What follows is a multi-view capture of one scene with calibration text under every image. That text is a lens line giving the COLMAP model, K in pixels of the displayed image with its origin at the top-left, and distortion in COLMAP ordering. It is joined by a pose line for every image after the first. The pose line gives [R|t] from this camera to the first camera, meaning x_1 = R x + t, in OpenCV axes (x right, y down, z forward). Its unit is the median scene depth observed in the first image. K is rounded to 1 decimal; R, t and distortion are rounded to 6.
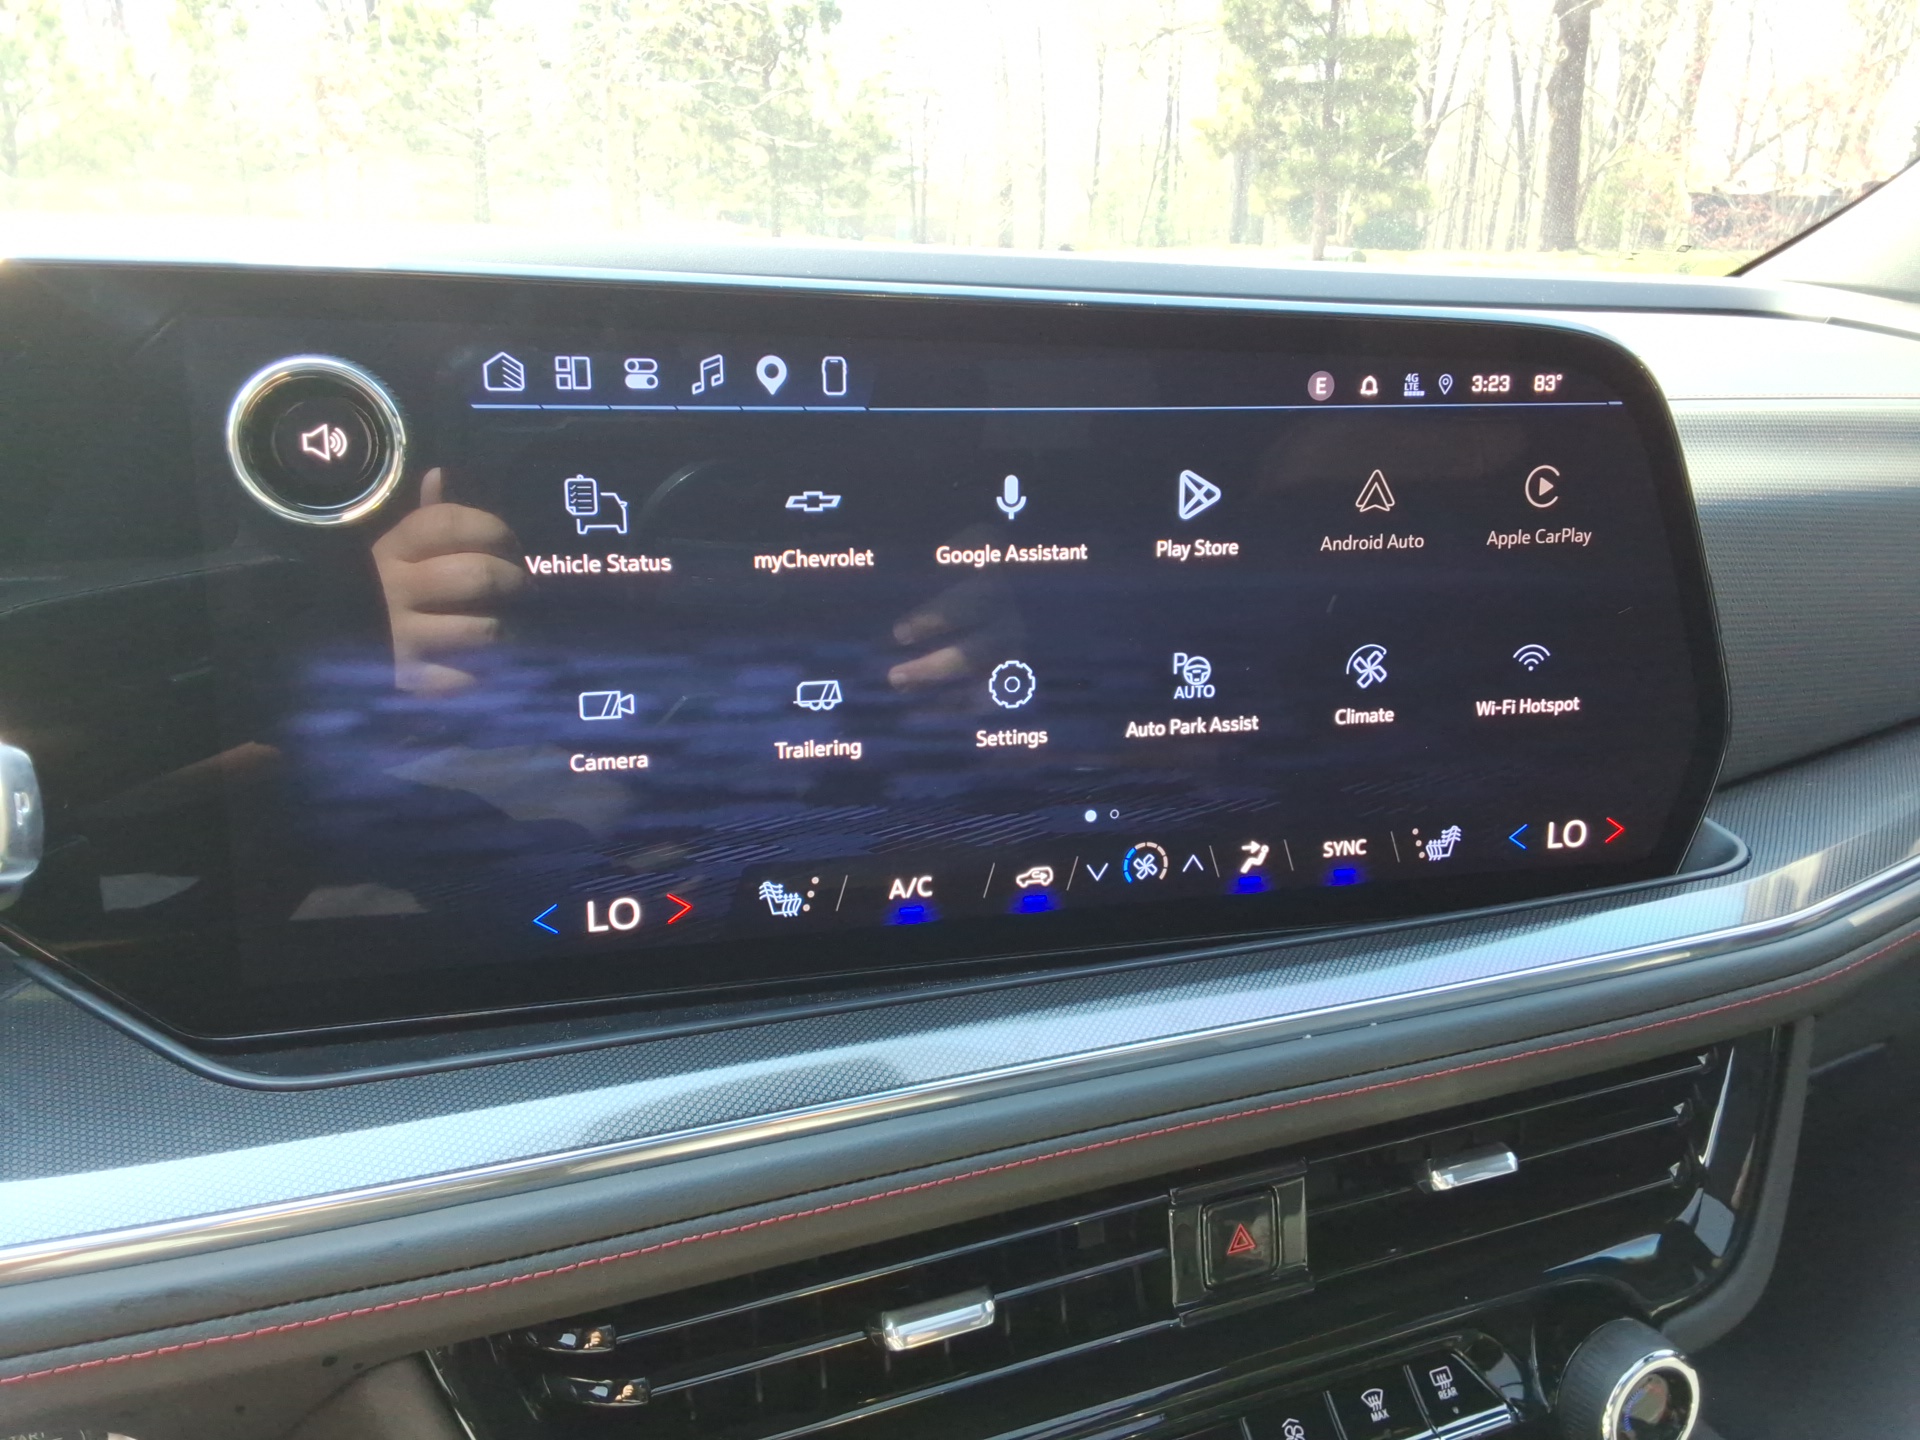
lens RADIAL K [[1593.4, 0, 983.8], [0, 1593.4, 716.9], [0, 0, 1]] dist [0.106037, -0.001632]
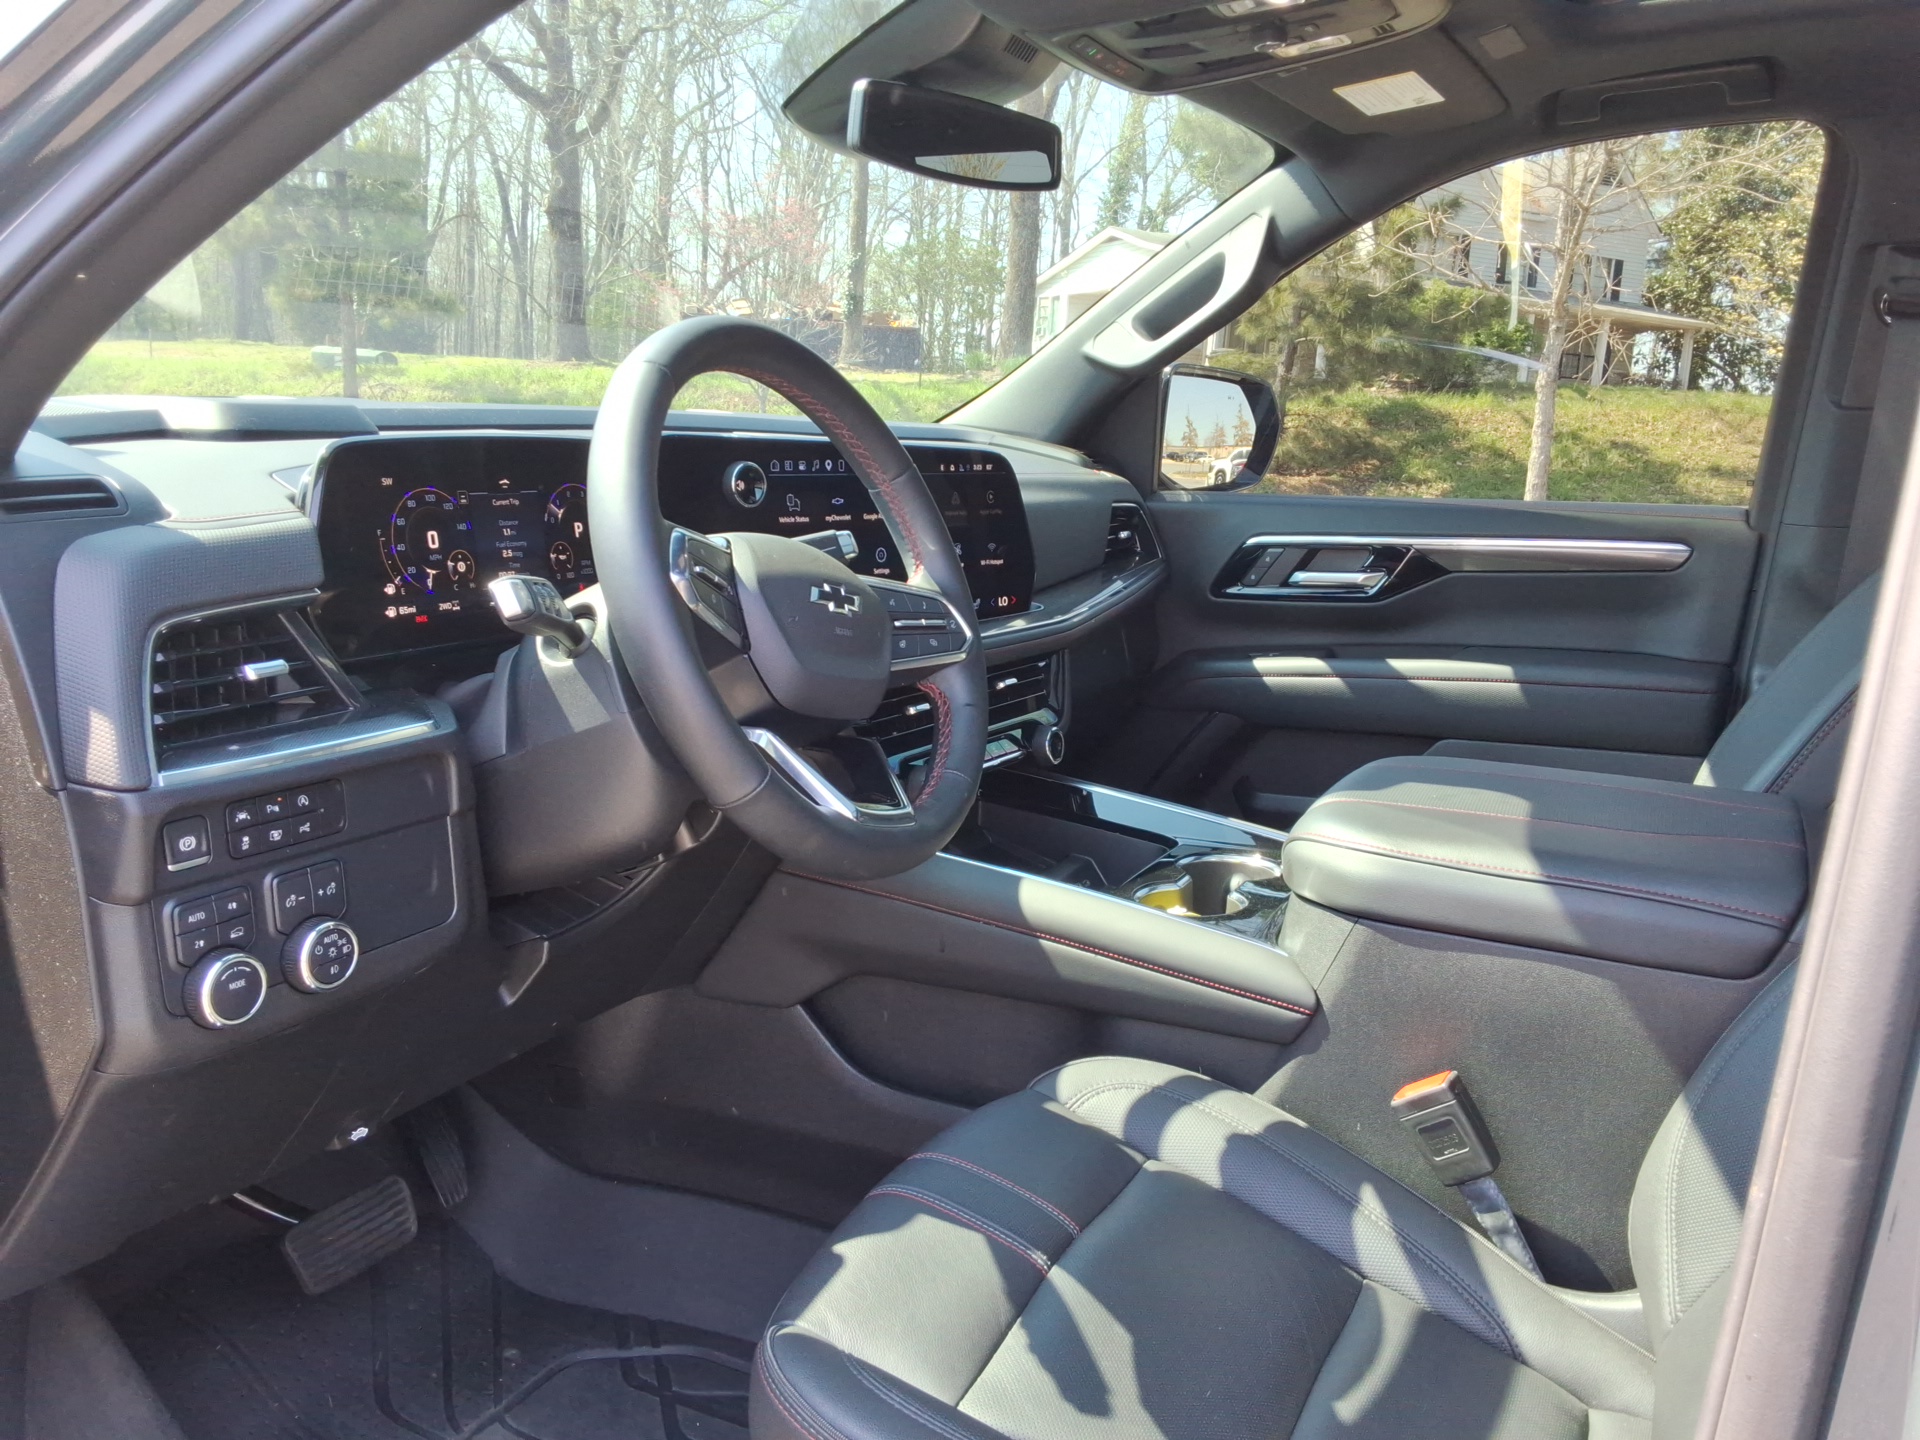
lens RADIAL K [[1549.9, 0, 981.6], [0, 1549.9, 707.3], [0, 0, 1]] dist [0.105079, -0.168833]
pose [[0.830853, -0.094723, 0.548372, -1.595109], [0.125792, 0.991870, -0.019260, 0.379940], [-0.542089, 0.084983, 0.836013, -1.793557]]
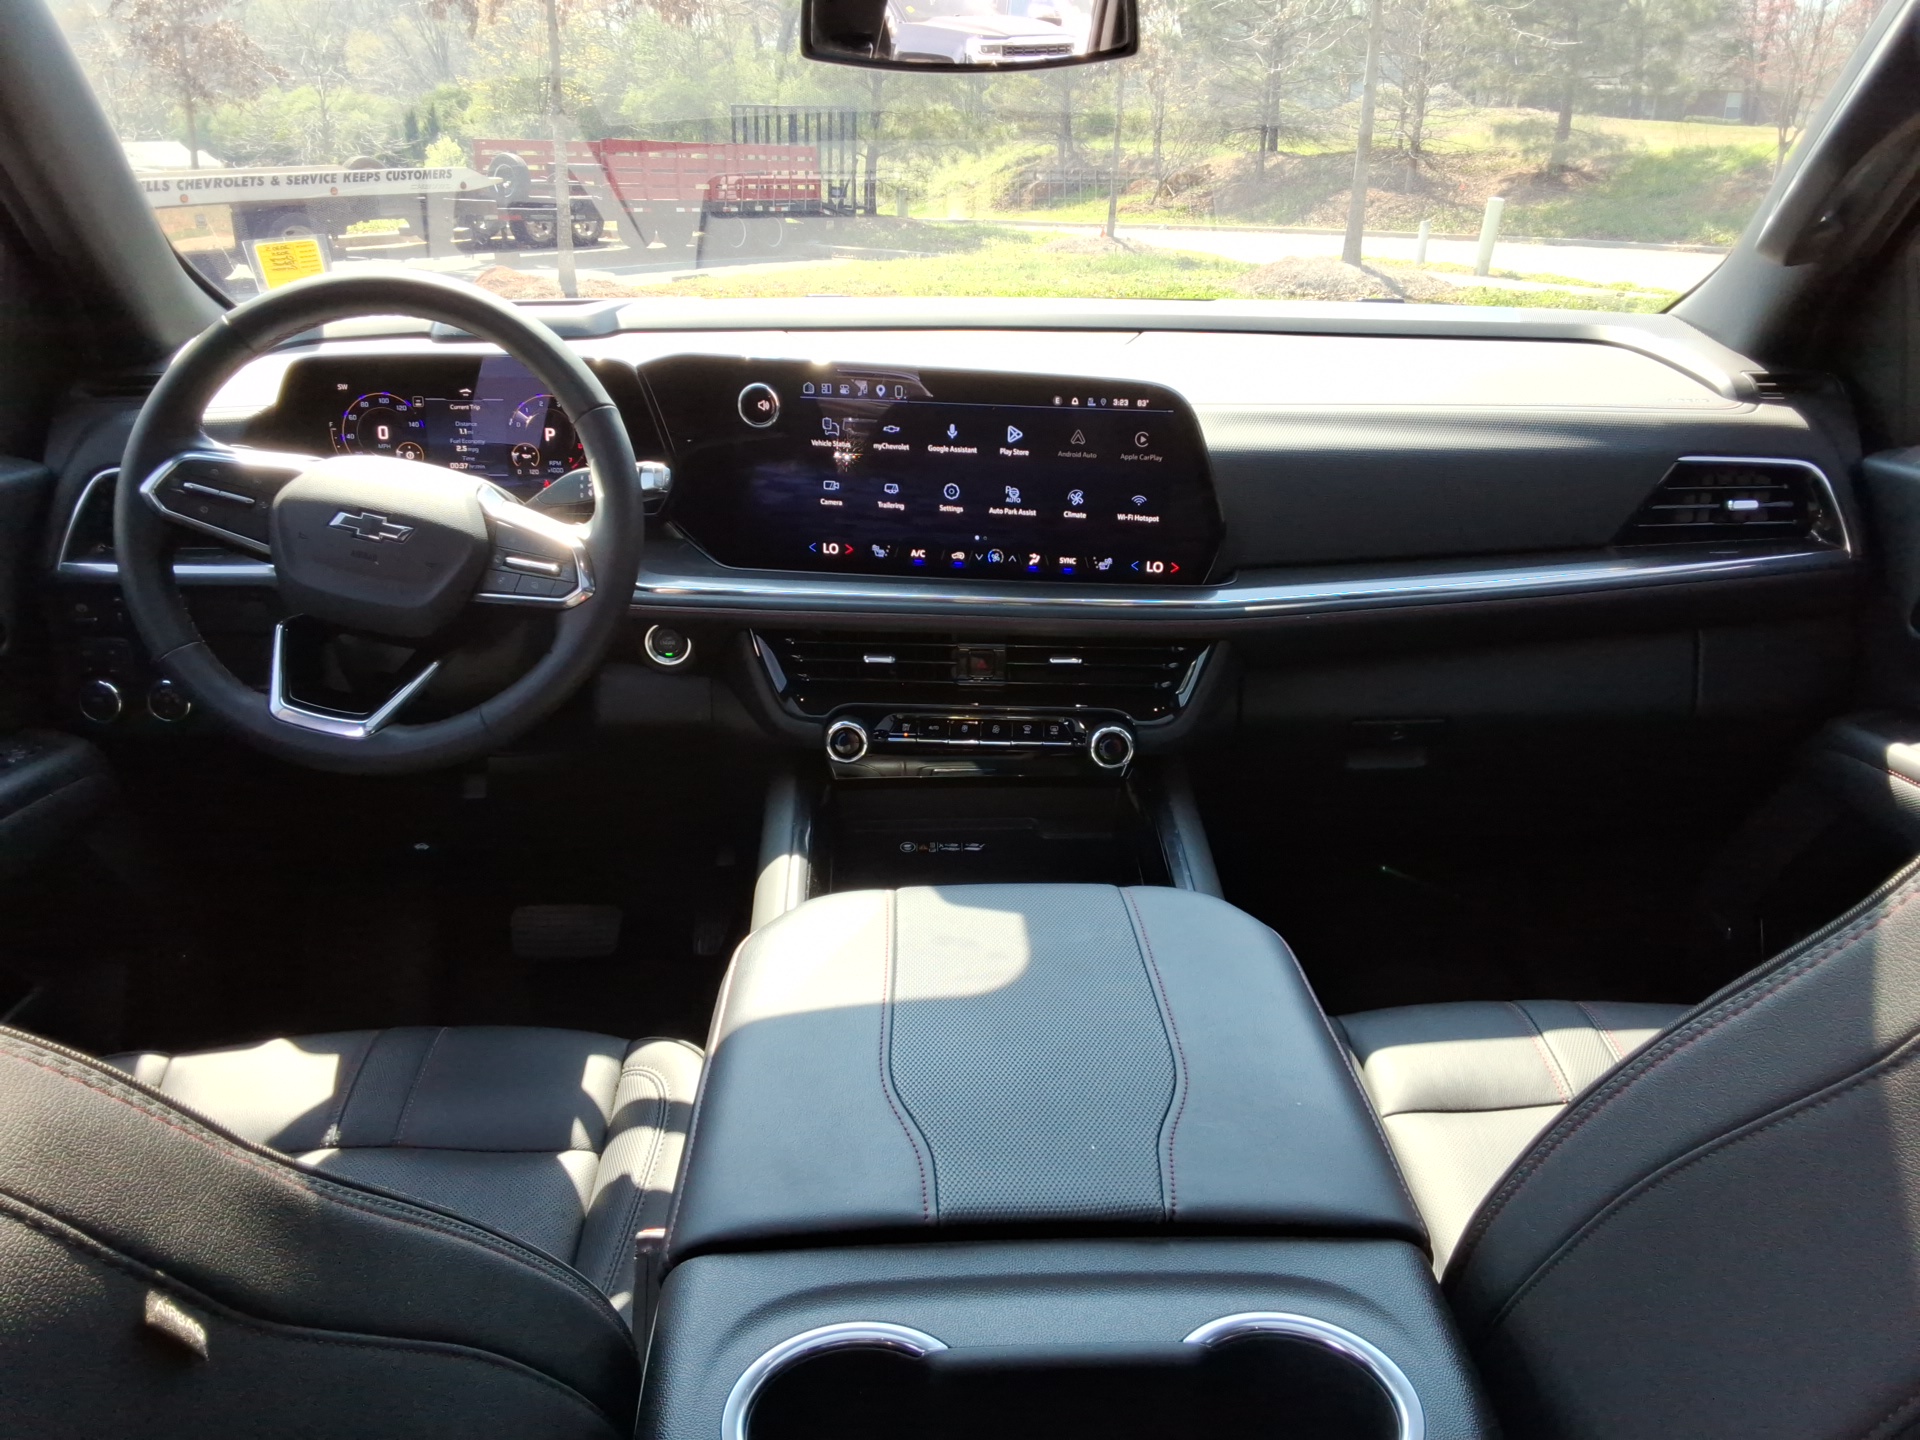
lens RADIAL K [[1538.5, 0, 977.8], [0, 1538.5, 704.0], [0, 0, 1]] dist [0.113455, -0.185908]
pose [[0.884685, 0.143533, -0.443542, 1.425815], [-0.111660, 0.988969, 0.097322, 0.089786], [0.452619, -0.036573, 0.890954, -1.645057]]
